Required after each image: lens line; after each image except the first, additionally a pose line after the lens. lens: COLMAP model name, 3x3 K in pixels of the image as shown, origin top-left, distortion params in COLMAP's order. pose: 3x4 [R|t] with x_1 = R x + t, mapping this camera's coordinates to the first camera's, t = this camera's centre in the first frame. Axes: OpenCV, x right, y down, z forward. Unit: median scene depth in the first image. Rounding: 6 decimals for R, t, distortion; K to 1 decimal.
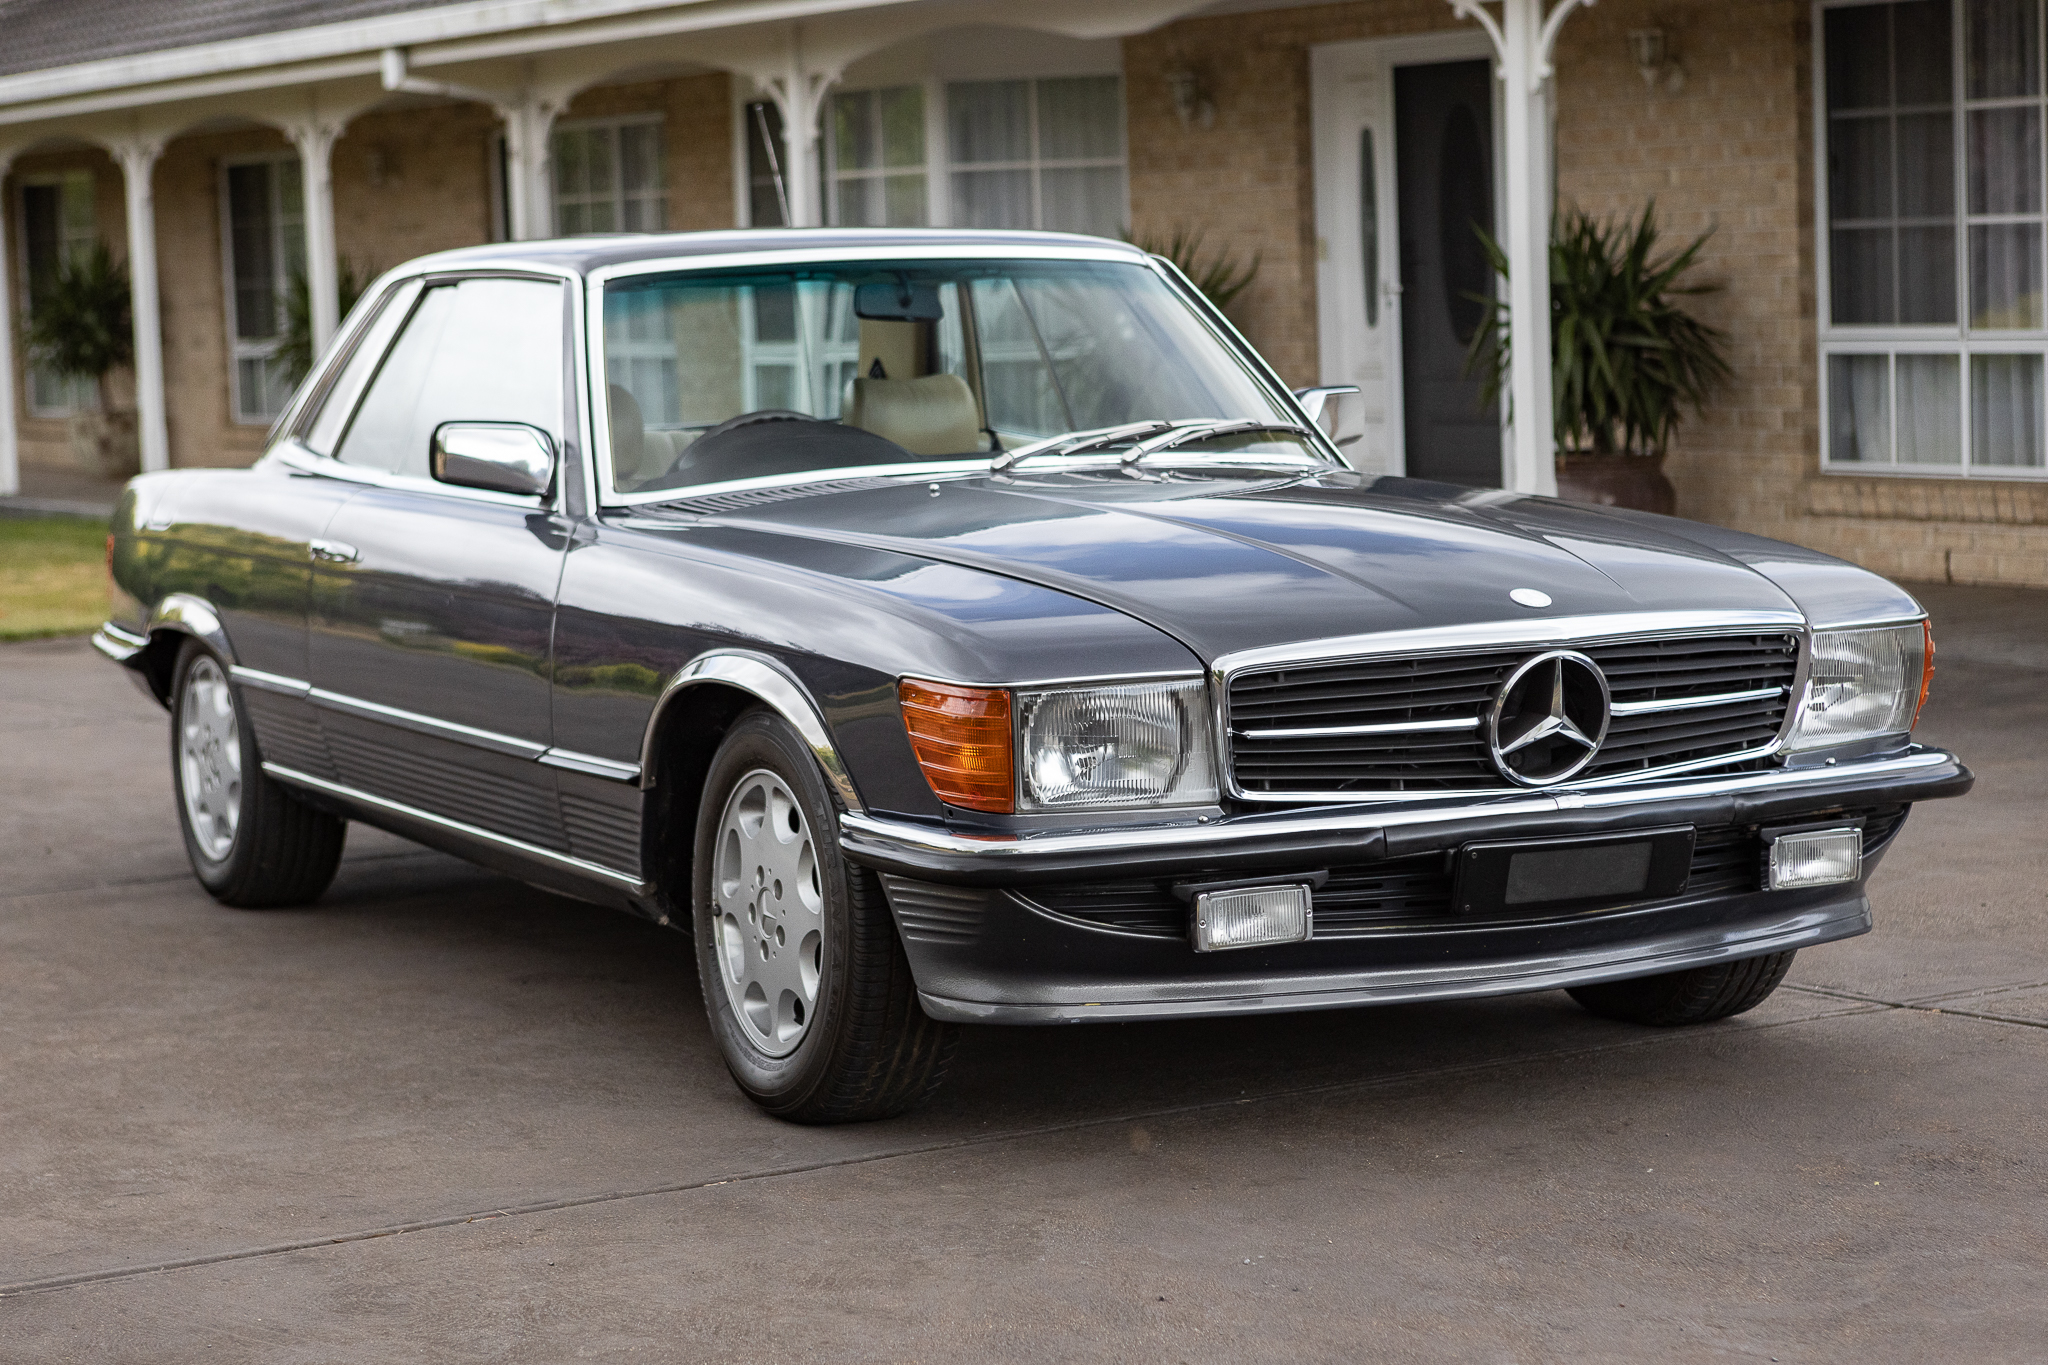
lens RADIAL K [[4421.9, 0, 1024.0], [0, 4421.9, 682.5], [0, 0, 1]] dist [0.000375, -0.091146]
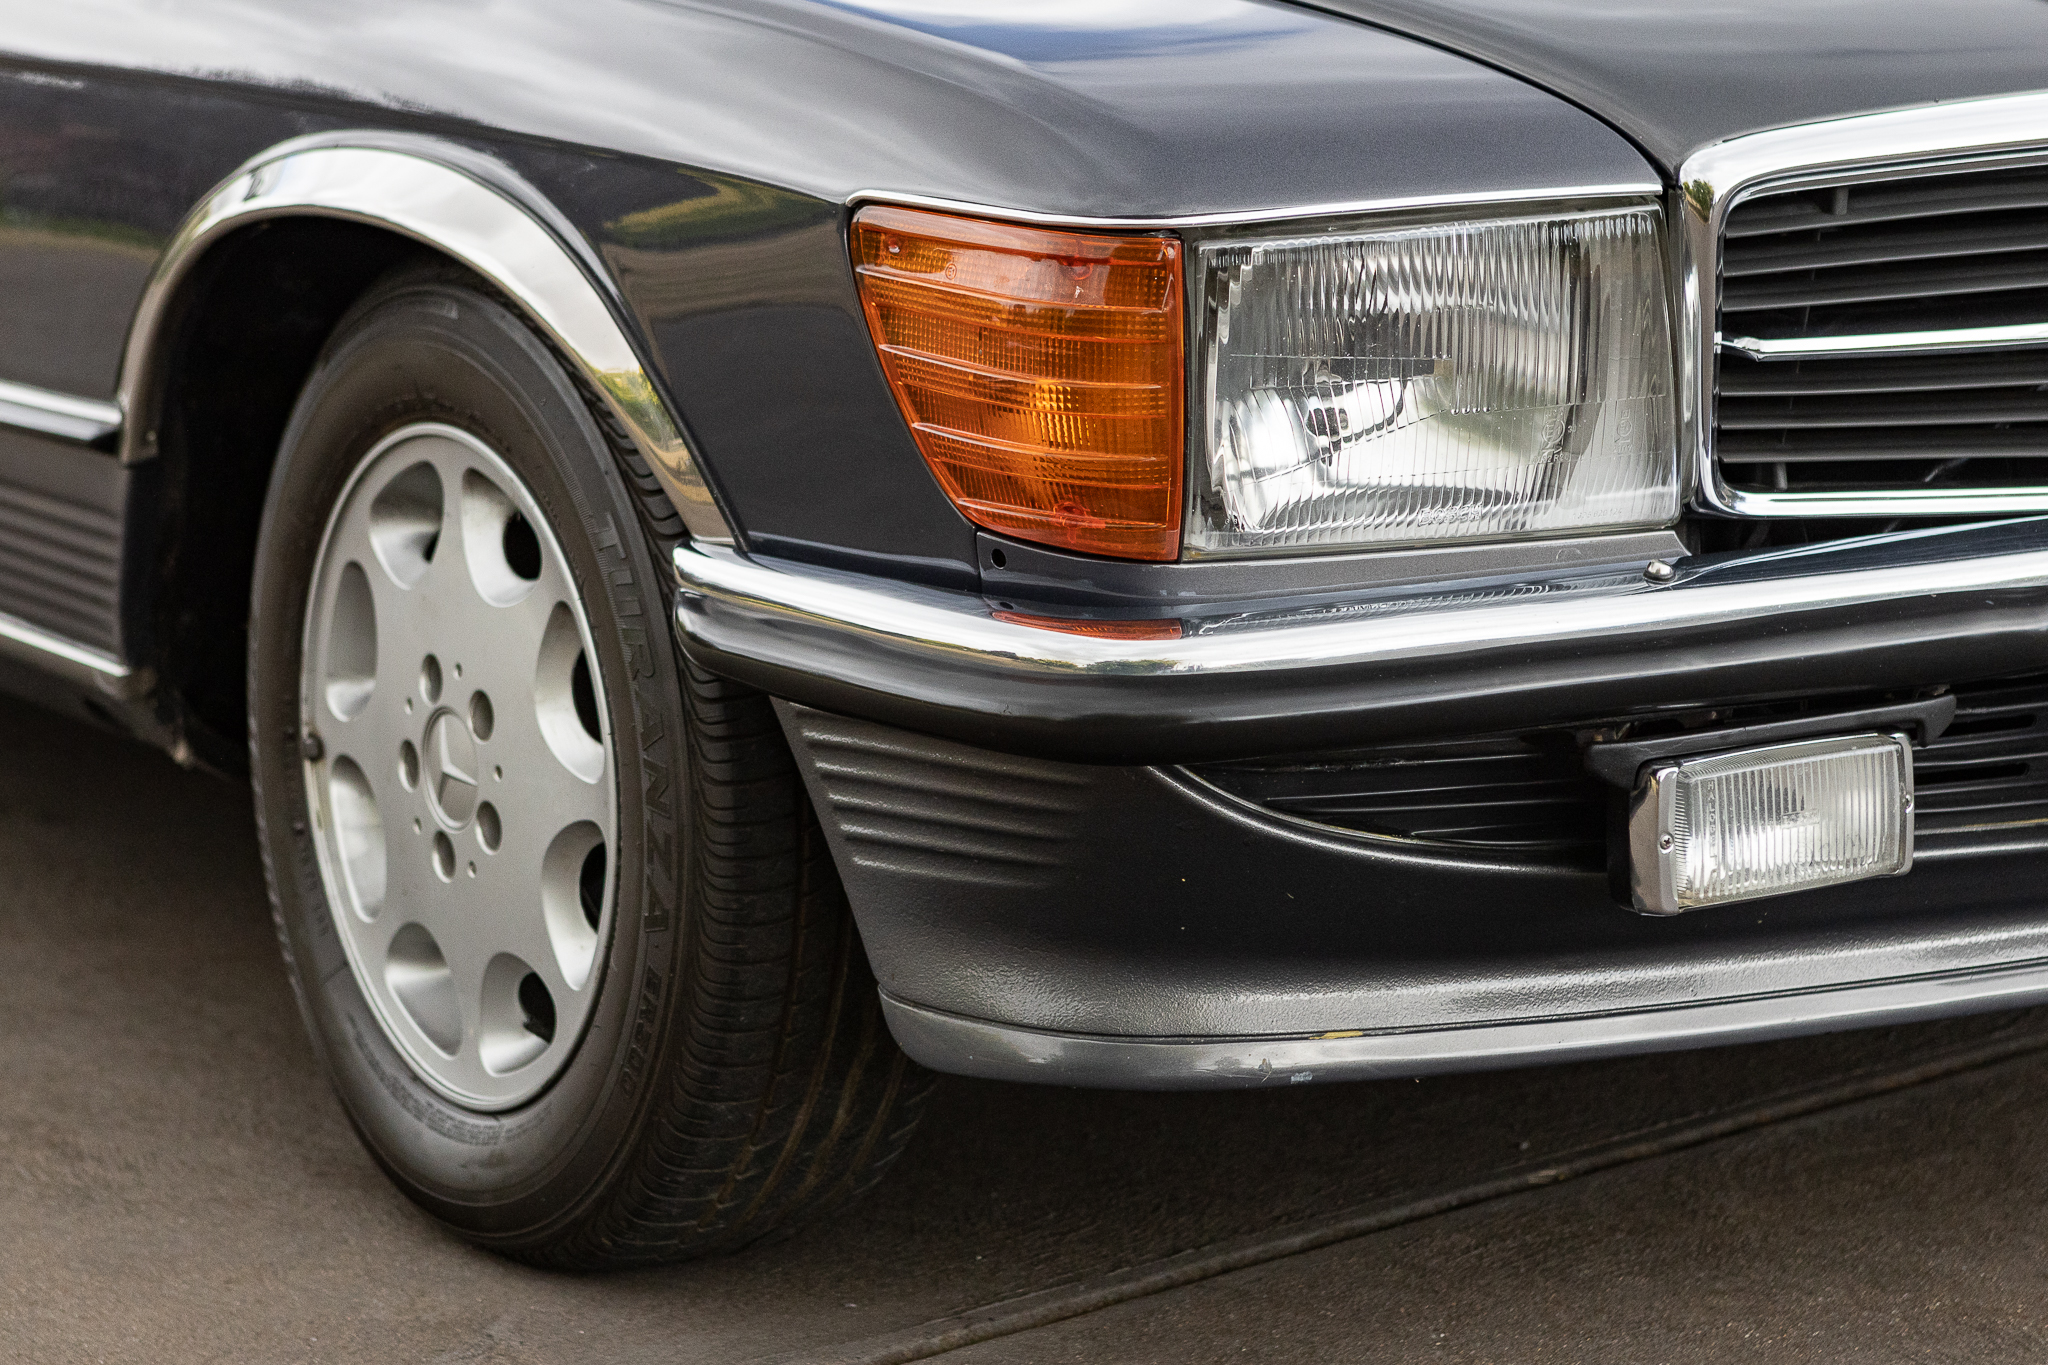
lens RADIAL K [[4599.1, 0, 883.9], [0, 4599.1, 683.3], [0, 0, 1]] dist [0.013029, -0.344463]
pose [[0.992592, -0.012434, 0.120859, -0.072219], [-0.000185, 0.994594, 0.103842, -0.001037], [-0.121497, -0.103095, 0.987223, 0.585069]]
